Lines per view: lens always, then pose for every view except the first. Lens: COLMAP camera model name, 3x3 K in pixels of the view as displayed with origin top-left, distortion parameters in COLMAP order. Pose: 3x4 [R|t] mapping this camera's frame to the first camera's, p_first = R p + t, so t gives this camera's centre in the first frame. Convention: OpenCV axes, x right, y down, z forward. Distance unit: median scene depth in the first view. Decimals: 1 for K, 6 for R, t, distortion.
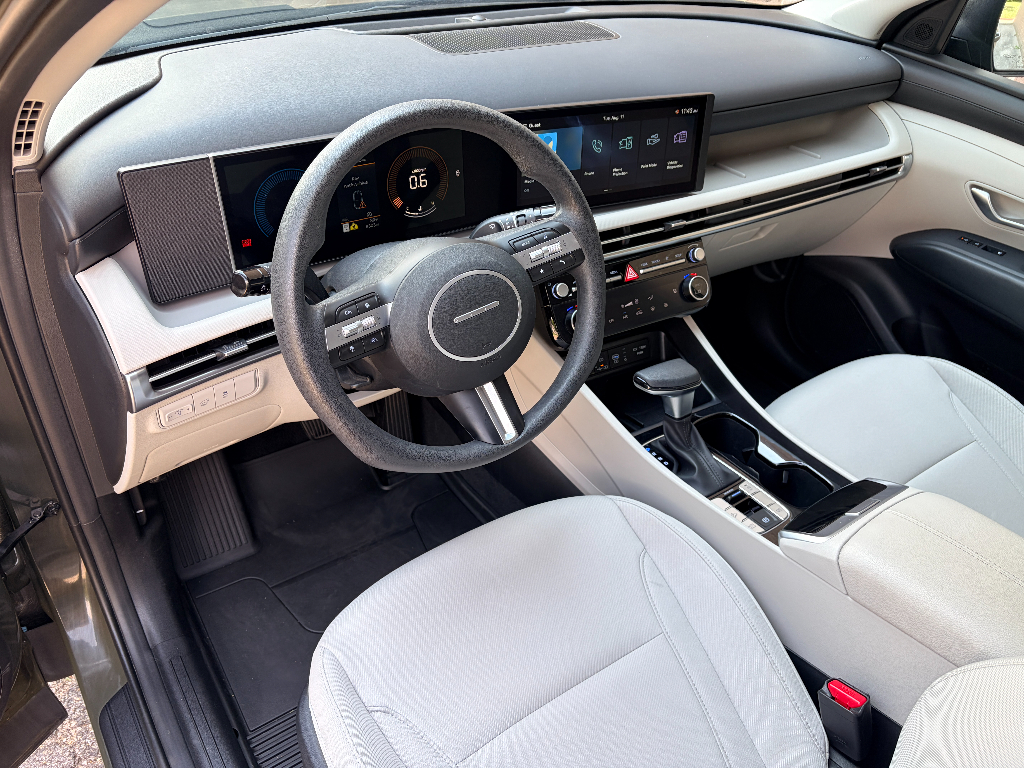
lens RADIAL K [[782.1, 0, 517.4], [0, 782.1, 382.6], [0, 0, 1]] dist [0.038156, -0.041495]
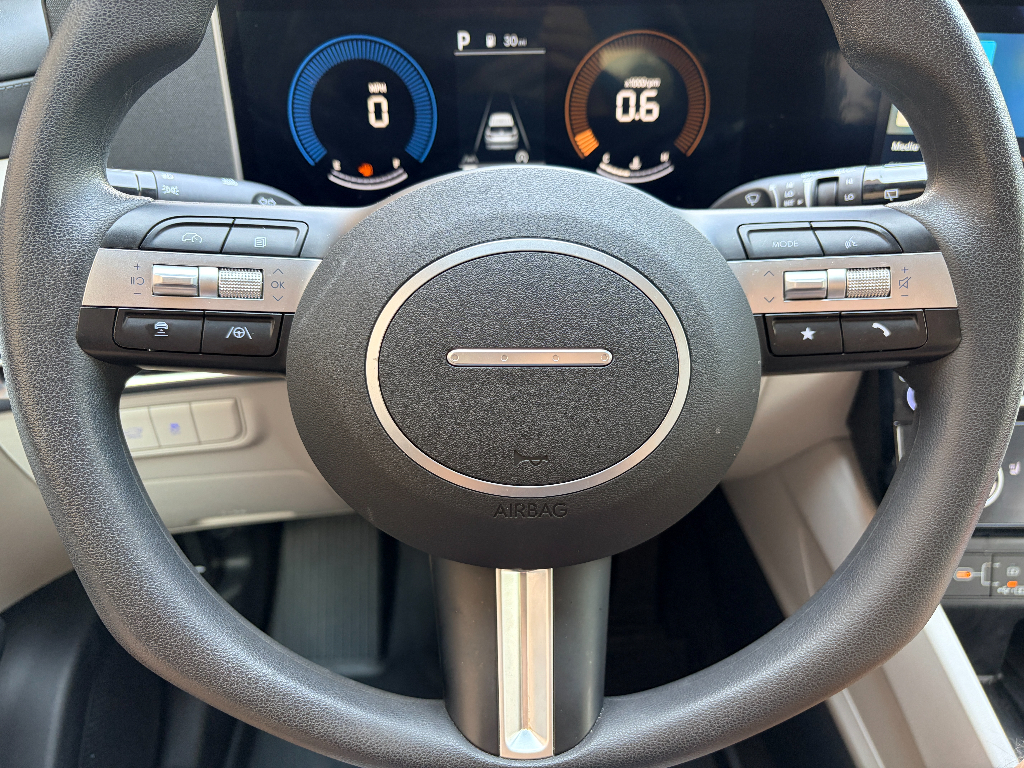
lens RADIAL K [[782.1, 0, 513.3], [0, 782.1, 378.7], [0, 0, 1]] dist [0.038156, -0.041495]
pose [[0.836166, 0.213704, -0.505131, 0.077313], [-0.268917, 0.962414, -0.037986, -0.045018], [0.478028, 0.167601, 0.862206, 0.477272]]
